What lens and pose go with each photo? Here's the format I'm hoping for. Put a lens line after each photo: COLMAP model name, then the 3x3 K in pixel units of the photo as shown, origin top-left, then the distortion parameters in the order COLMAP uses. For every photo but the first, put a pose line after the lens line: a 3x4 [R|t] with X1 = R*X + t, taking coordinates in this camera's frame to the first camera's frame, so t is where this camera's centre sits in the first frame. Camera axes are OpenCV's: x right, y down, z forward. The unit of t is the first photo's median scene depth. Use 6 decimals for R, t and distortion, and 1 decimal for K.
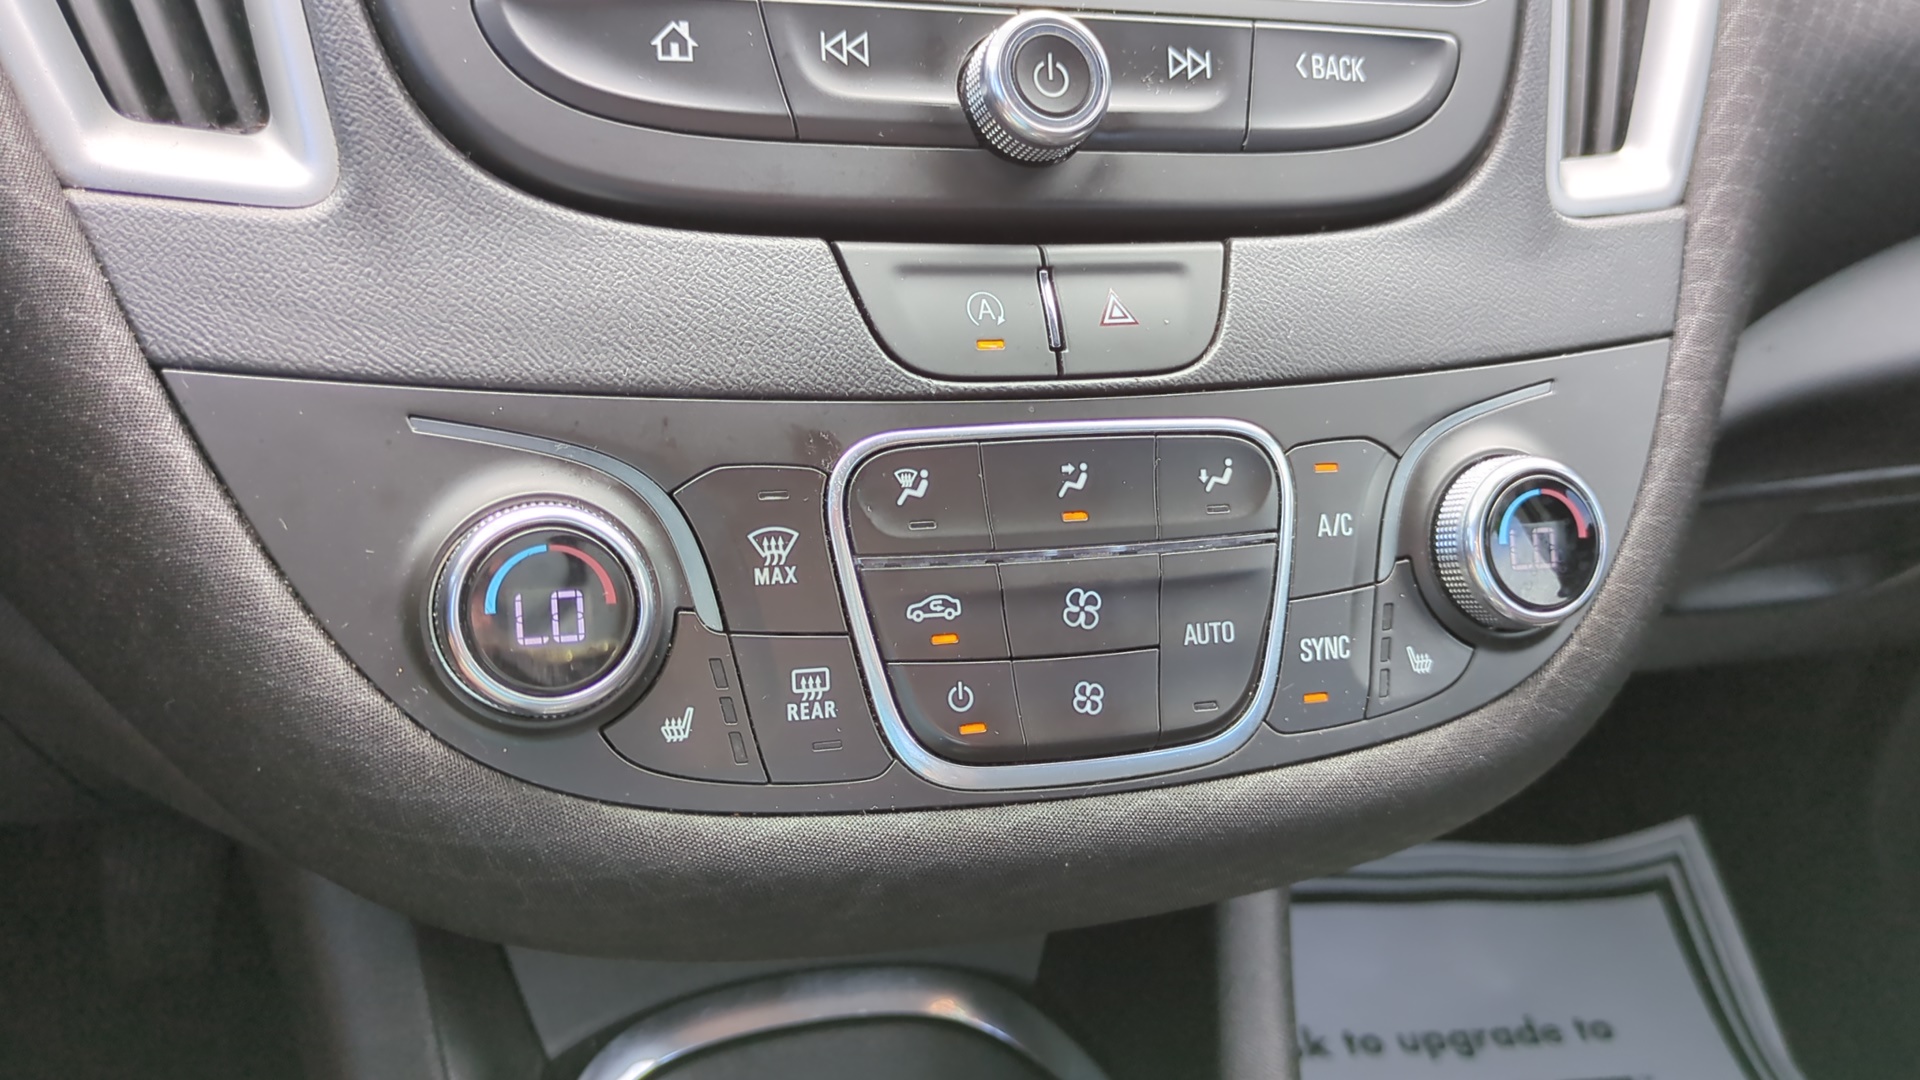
lens RADIAL K [[1540.5, 0, 958.1], [0, 1540.5, 535.7], [0, 0, 1]] dist [0.027978, -0.081839]
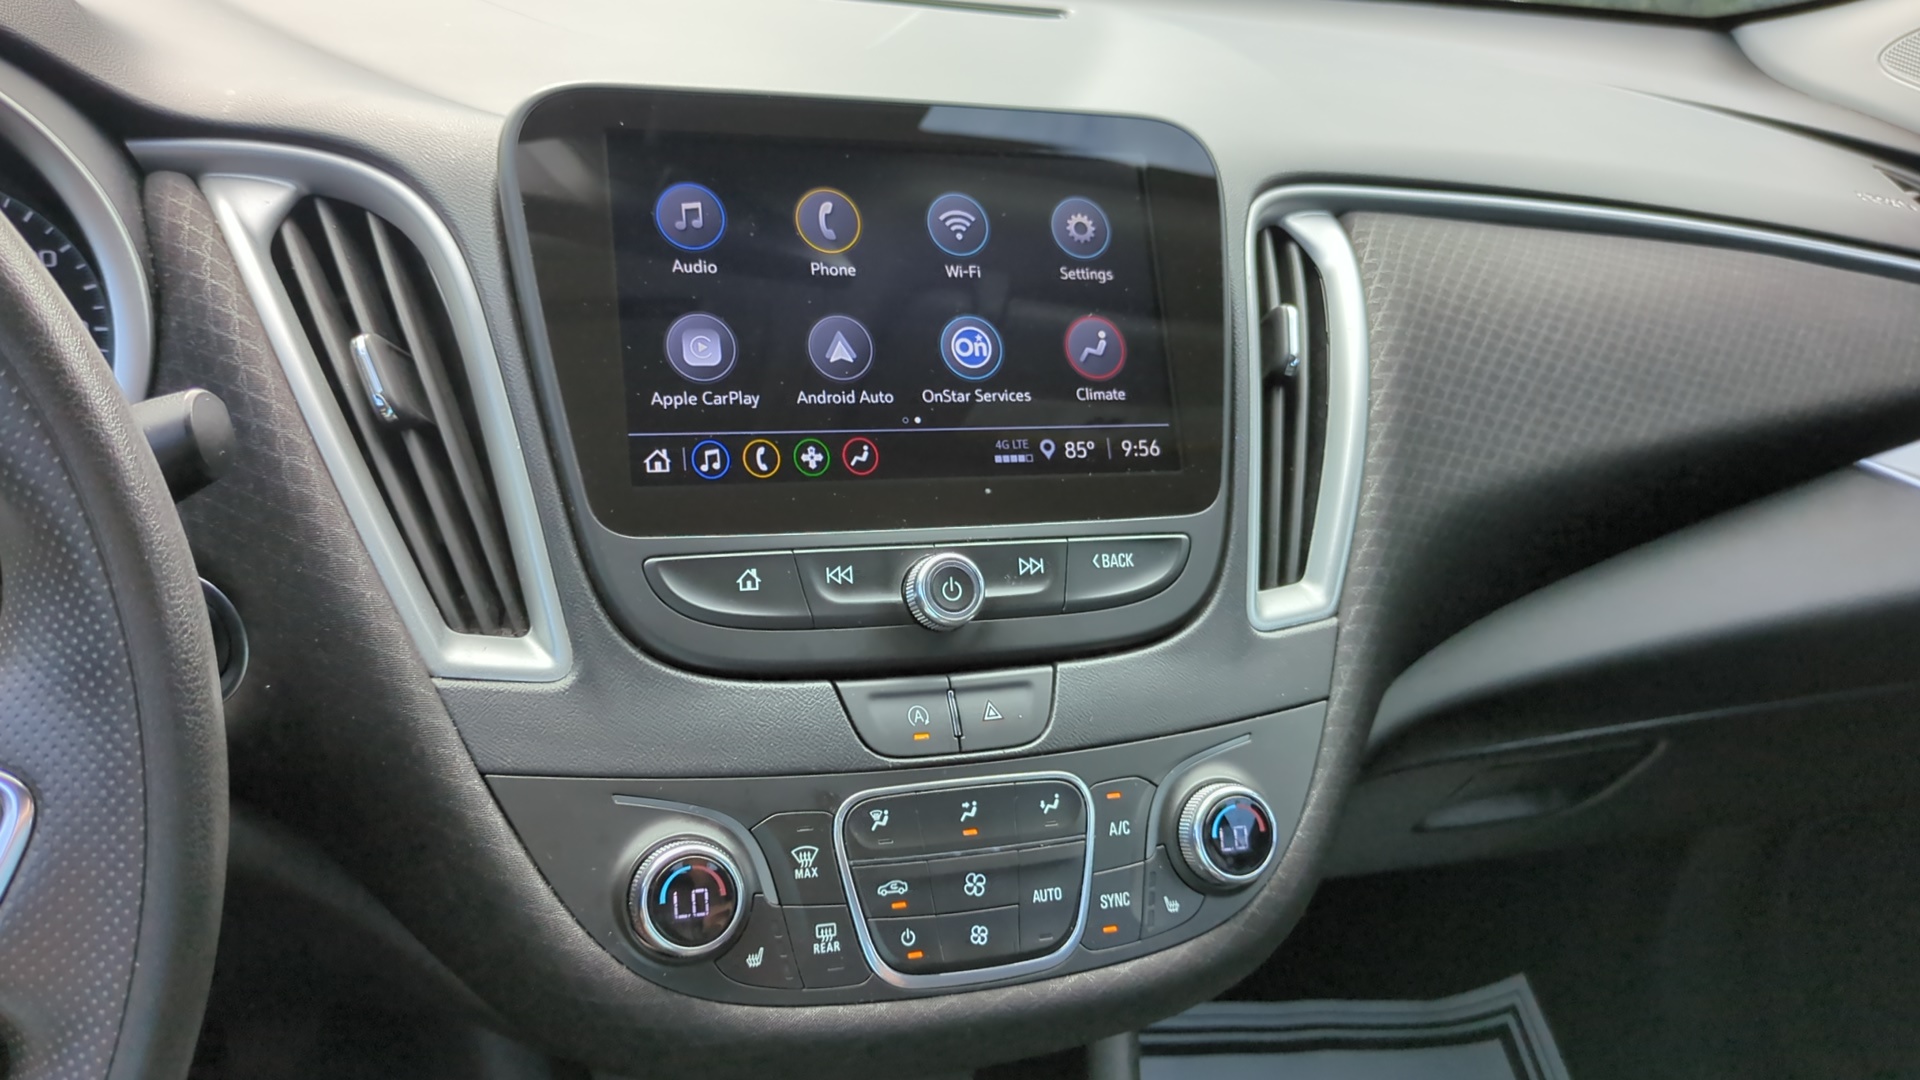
lens RADIAL K [[1540.5, 0, 944.3], [0, 1540.5, 546.1], [0, 0, 1]] dist [0.027978, -0.081839]
pose [[0.999579, -0.015351, 0.024619, 0.006484], [0.017524, 0.995732, -0.090615, -0.181785], [-0.023123, 0.091008, 0.995582, -0.823373]]
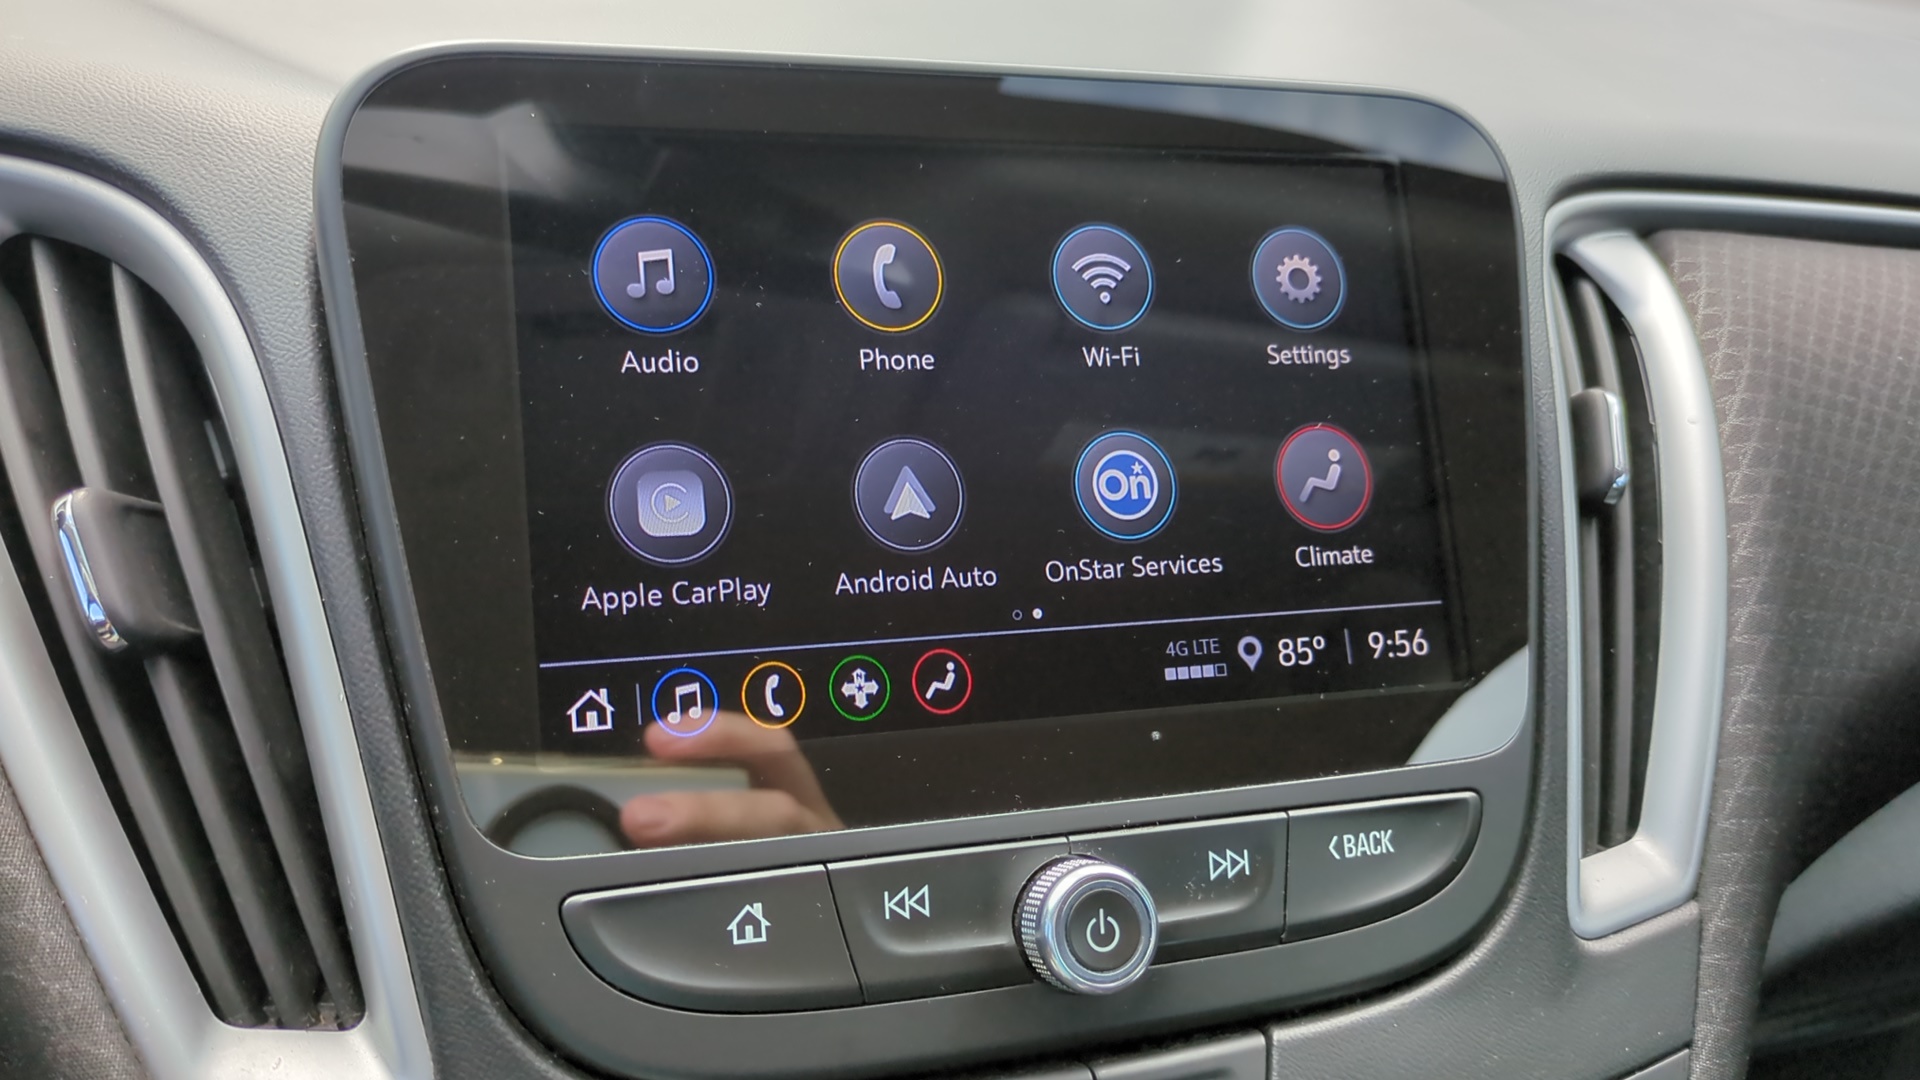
lens RADIAL K [[1540.5, 0, 949.0], [0, 1540.5, 545.0], [0, 0, 1]] dist [0.027978, -0.081839]
pose [[0.999948, -0.009820, 0.002773, -0.045063], [0.009965, 0.998260, -0.058120, -0.497398], [-0.002197, 0.058144, 0.998306, -0.068443]]
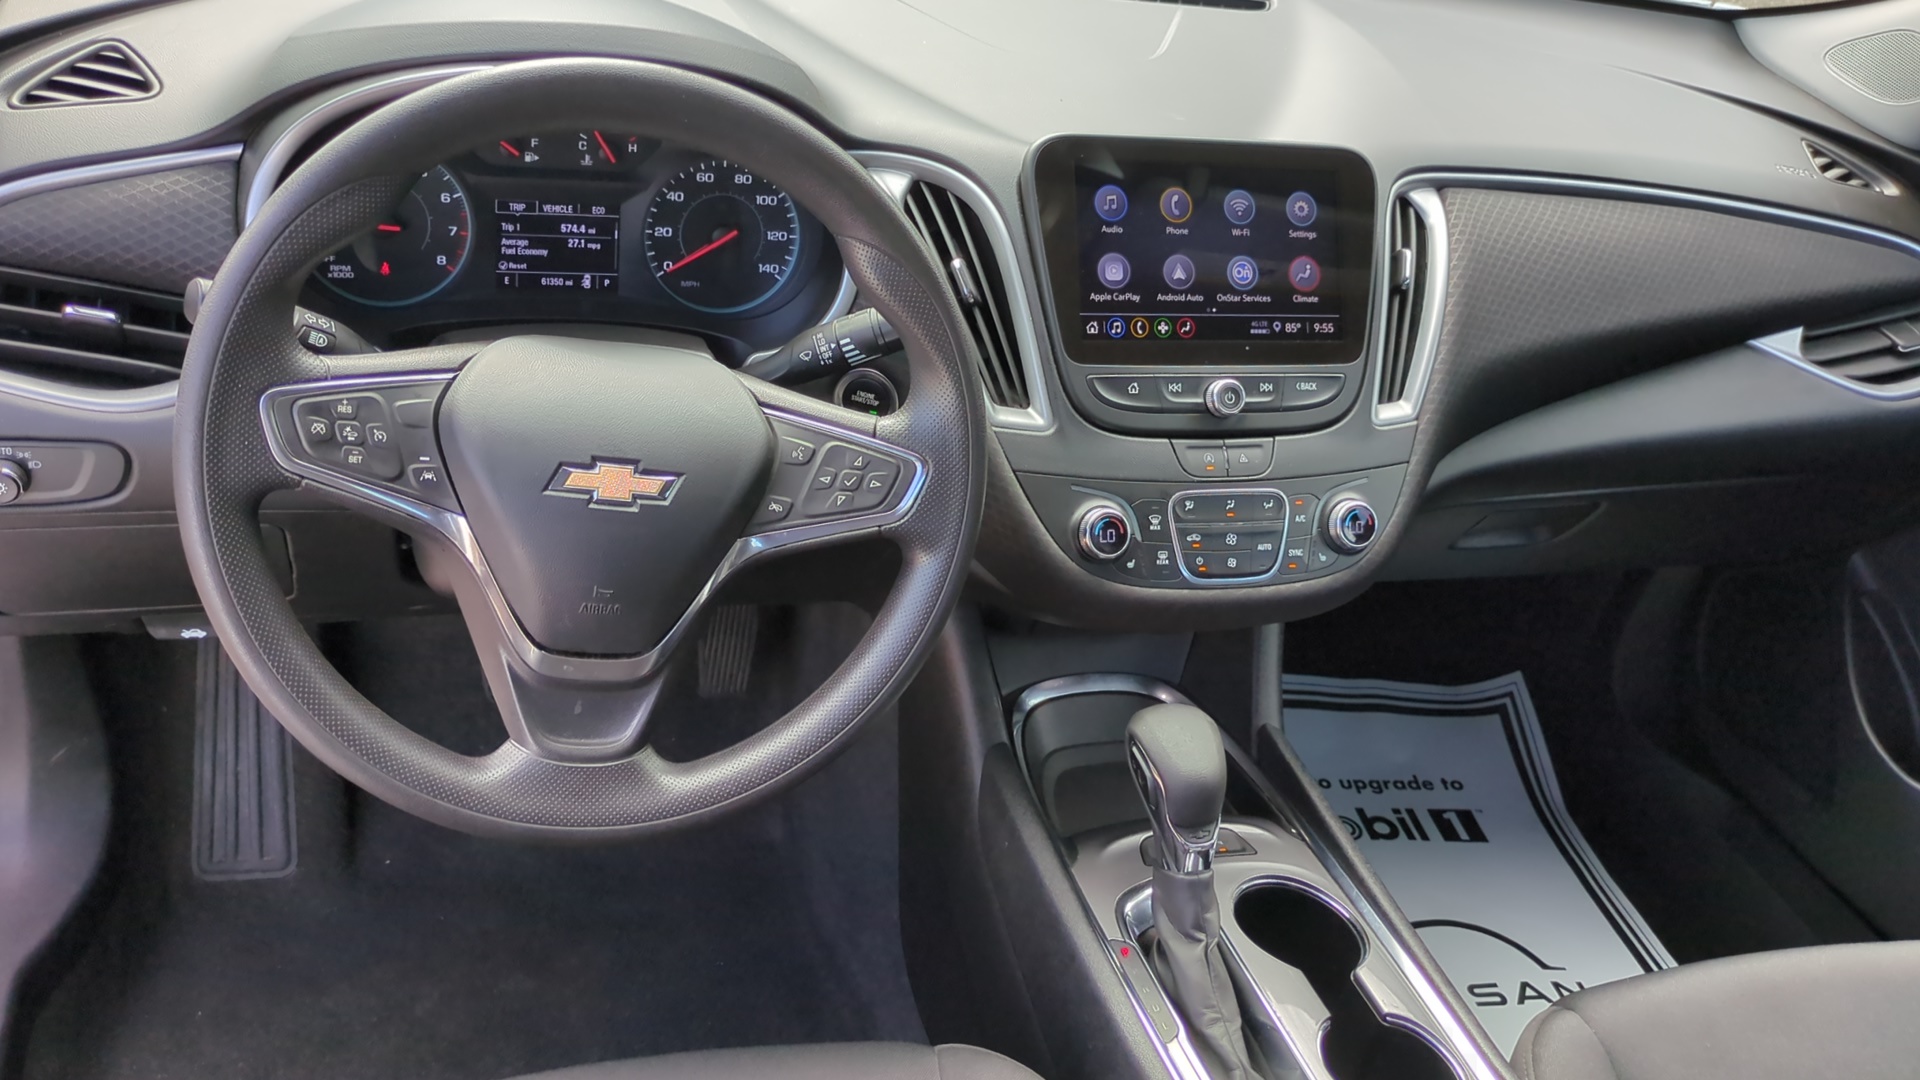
lens RADIAL K [[1540.5, 0, 948.3], [0, 1540.5, 515.1], [0, 0, 1]] dist [0.027978, -0.081839]
pose [[0.999055, 0.041928, -0.011421, -0.567679], [-0.041383, 0.998158, 0.044358, -0.148849], [0.013260, -0.043843, 0.998950, -2.761698]]
